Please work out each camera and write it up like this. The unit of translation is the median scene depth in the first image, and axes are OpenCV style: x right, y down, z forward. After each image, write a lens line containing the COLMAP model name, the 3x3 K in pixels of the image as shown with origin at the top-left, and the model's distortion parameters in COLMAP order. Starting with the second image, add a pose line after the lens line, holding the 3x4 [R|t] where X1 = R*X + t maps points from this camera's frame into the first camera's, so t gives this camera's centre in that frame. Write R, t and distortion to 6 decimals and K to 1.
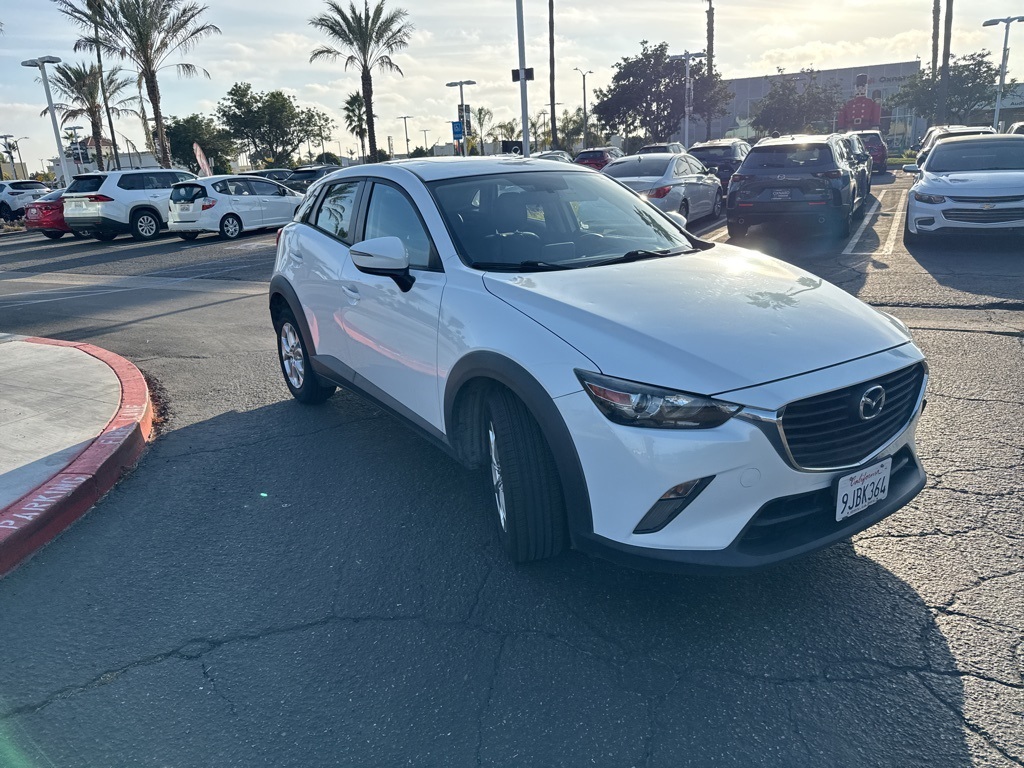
lens RADIAL K [[725.4, 0, 510.2], [0, 725.4, 379.7], [0, 0, 1]] dist [0.017840, -0.025914]
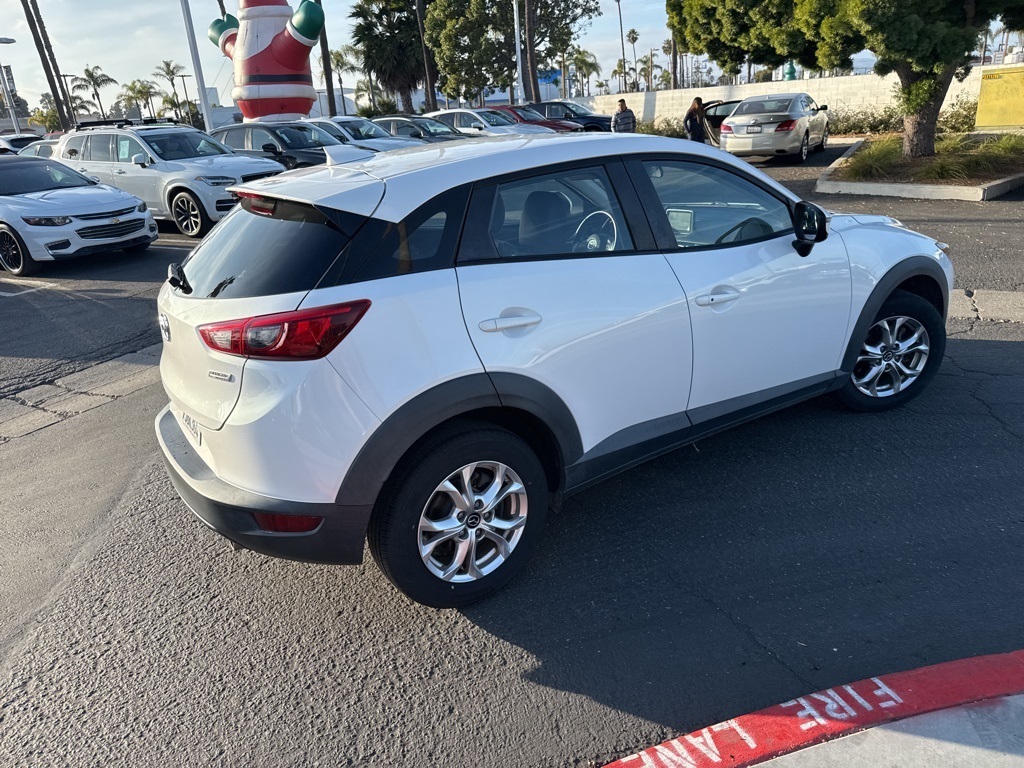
lens RADIAL K [[721.5, 0, 508.4], [0, 721.5, 397.3], [0, 0, 1]] dist [0.017570, -0.025685]
pose [[0.004565, -0.319691, 0.947511, -0.372850], [0.347873, 0.888847, 0.298222, -0.126564], [-0.937530, 0.328252, 0.115269, 0.438088]]
